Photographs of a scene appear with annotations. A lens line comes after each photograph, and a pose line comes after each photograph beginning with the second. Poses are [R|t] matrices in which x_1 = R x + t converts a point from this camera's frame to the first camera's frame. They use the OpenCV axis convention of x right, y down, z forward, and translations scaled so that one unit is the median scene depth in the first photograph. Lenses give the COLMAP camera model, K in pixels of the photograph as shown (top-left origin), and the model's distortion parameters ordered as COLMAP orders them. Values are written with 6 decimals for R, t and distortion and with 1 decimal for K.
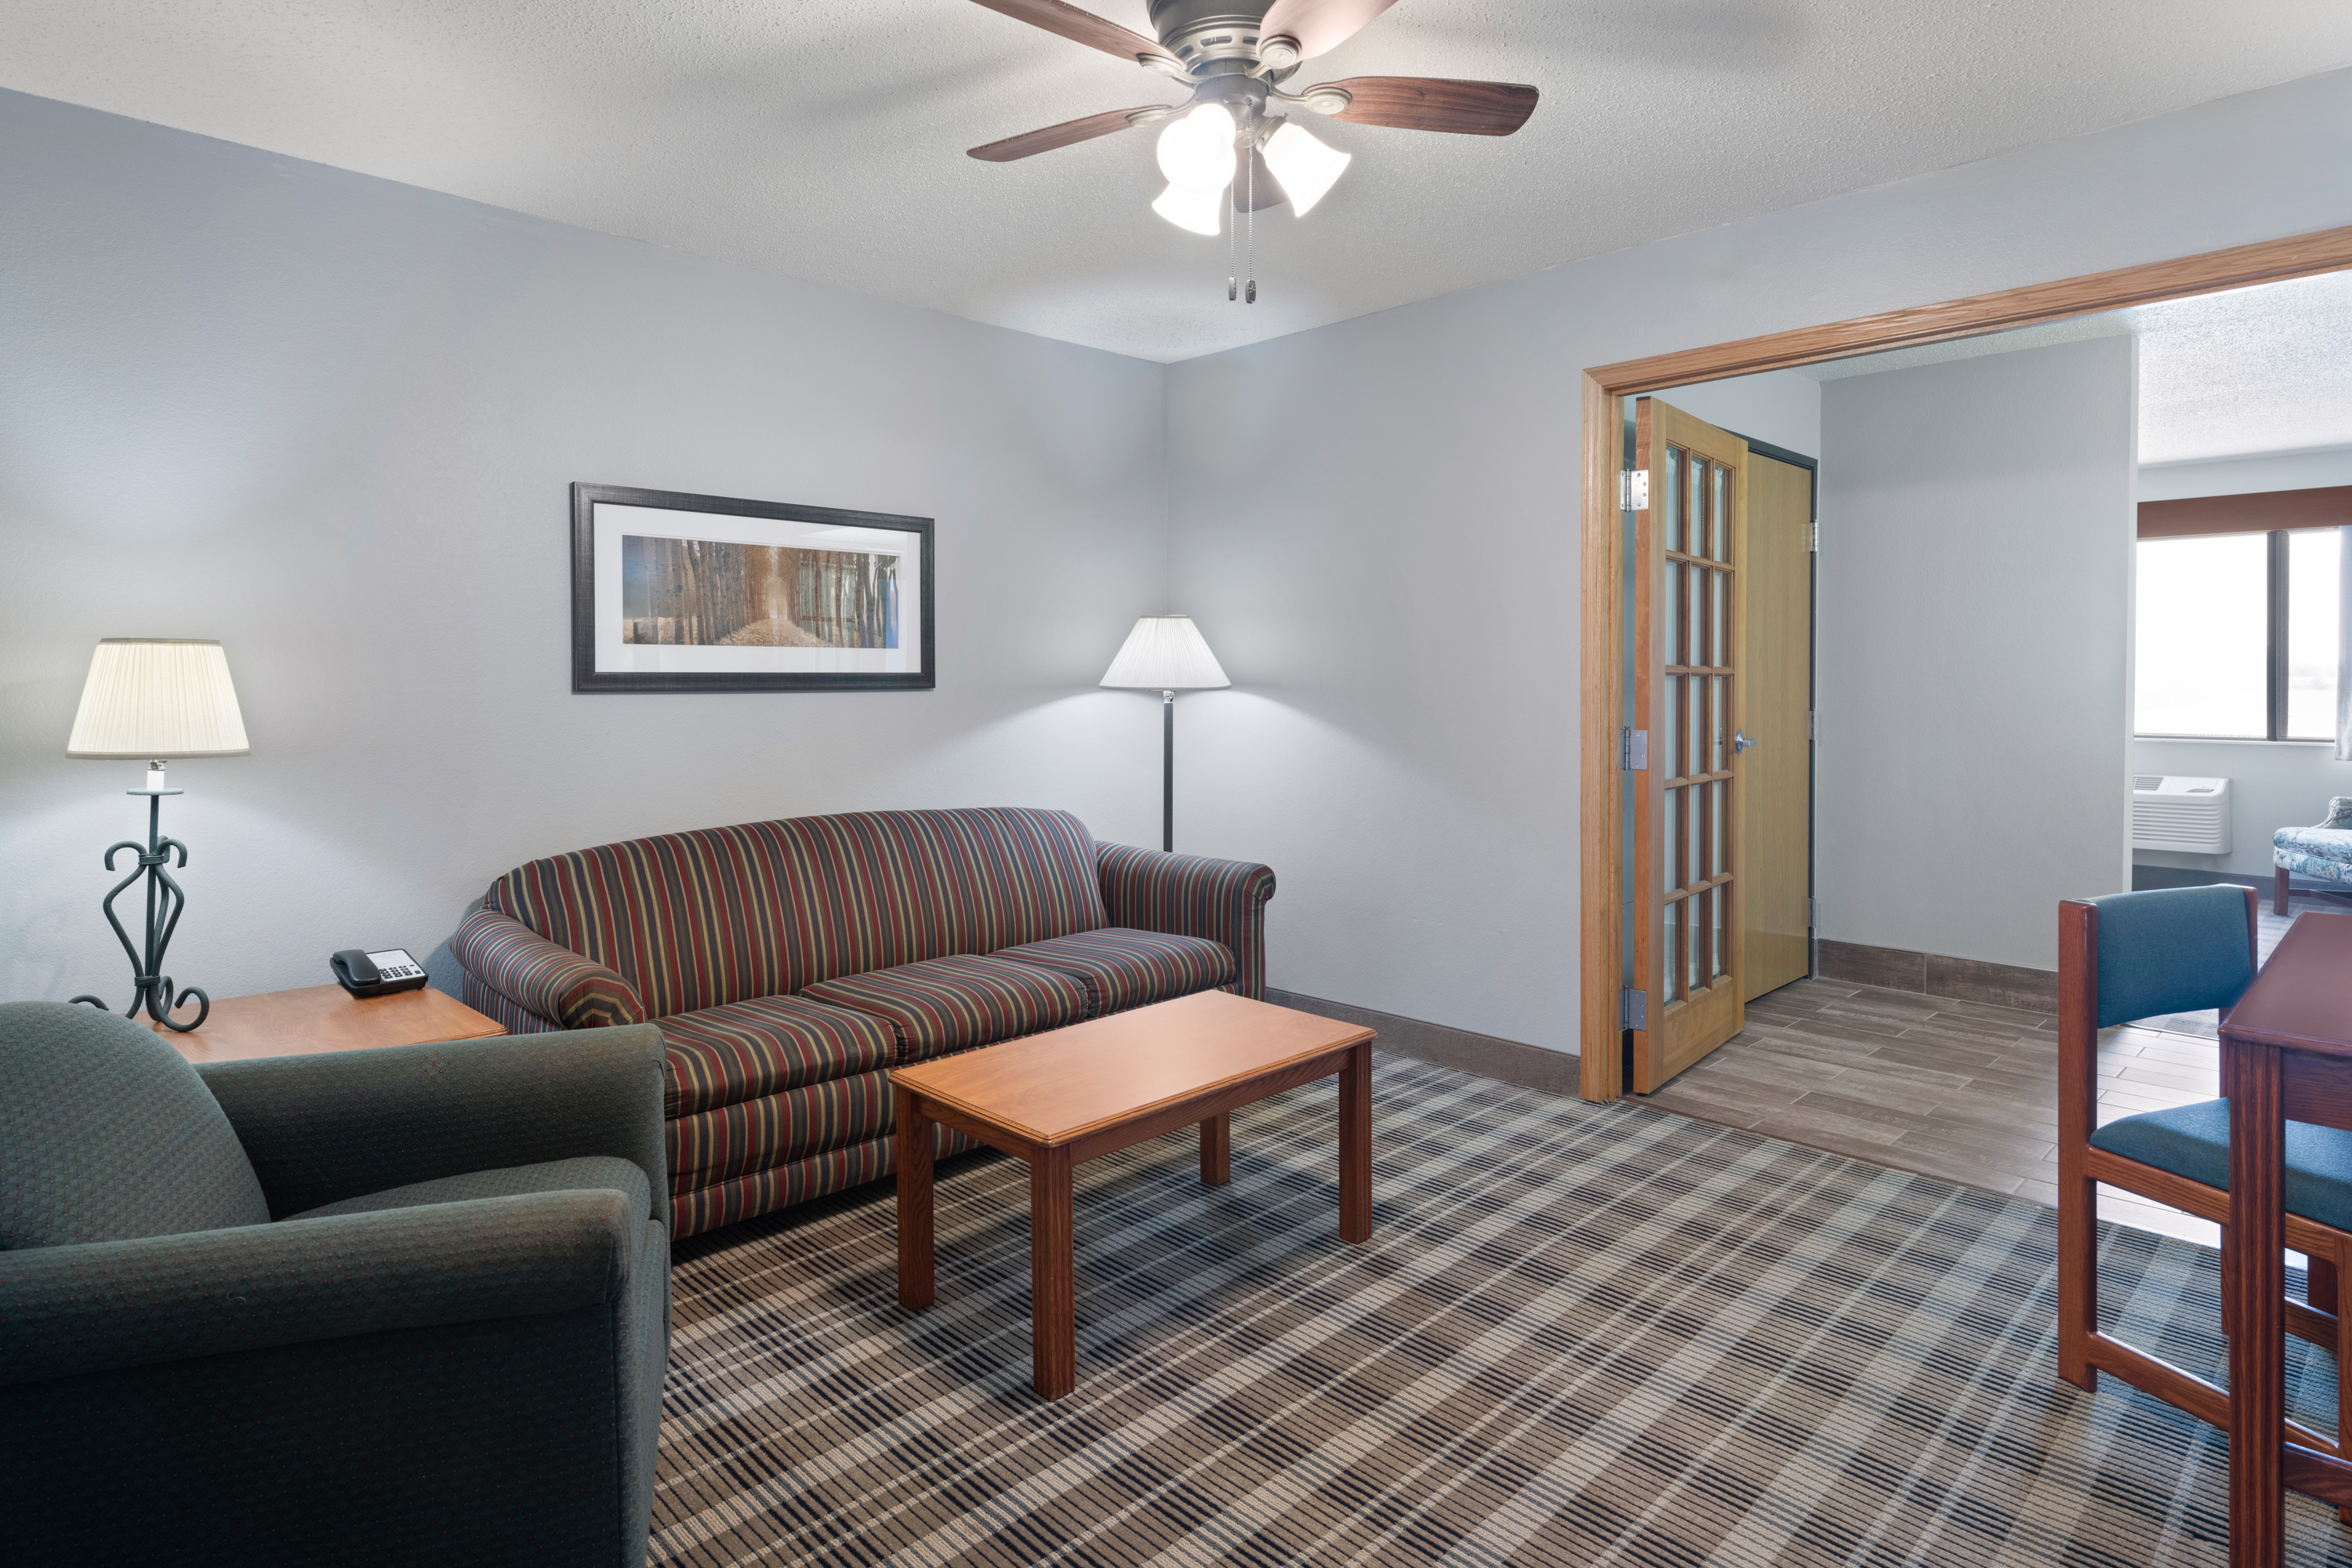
lens RADIAL K [[1259.5, 0, 1167.8], [0, 1259.5, 692.0], [0, 0, 1]] dist [-0.000578, 0.000369]
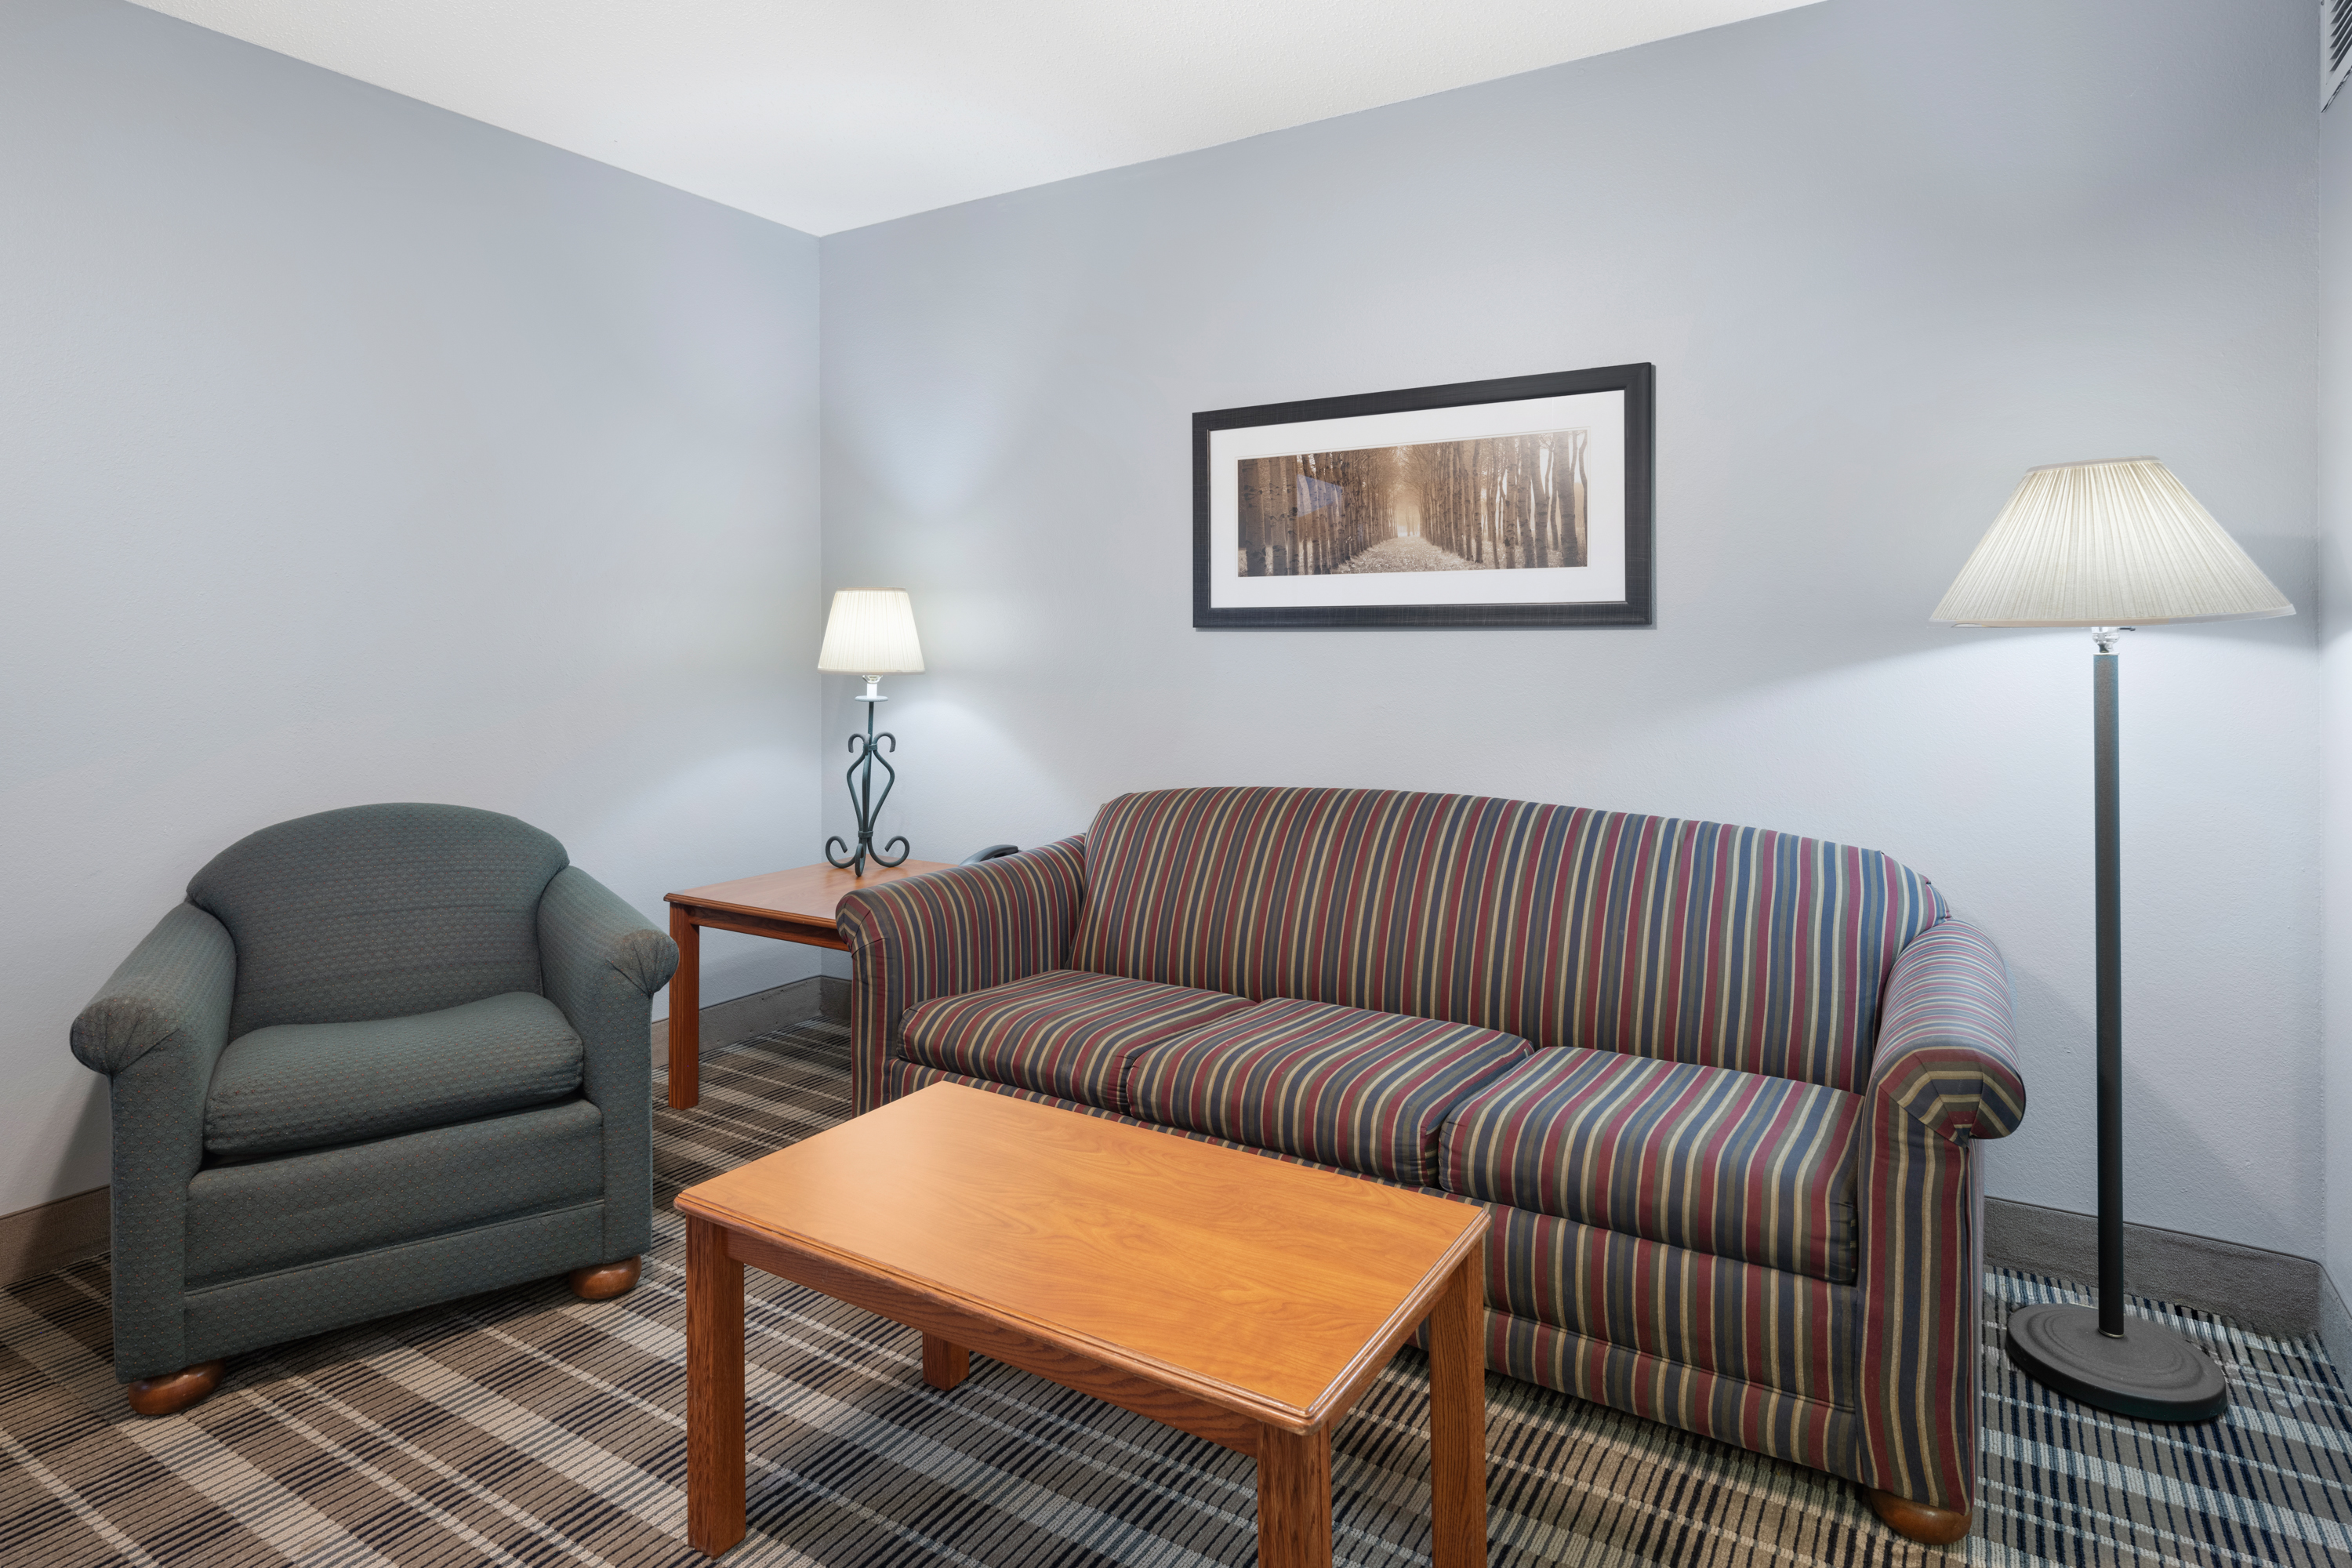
lens RADIAL K [[1298.5, 0, 1177.4], [0, 1298.5, 712.4], [0, 0, 1]] dist [-0.000304, 0.001156]
pose [[0.250942, 0.074215, -0.965153, 0.464849], [0.004214, 0.996963, 0.077757, -0.012260], [0.967993, -0.023580, 0.249867, 0.664155]]
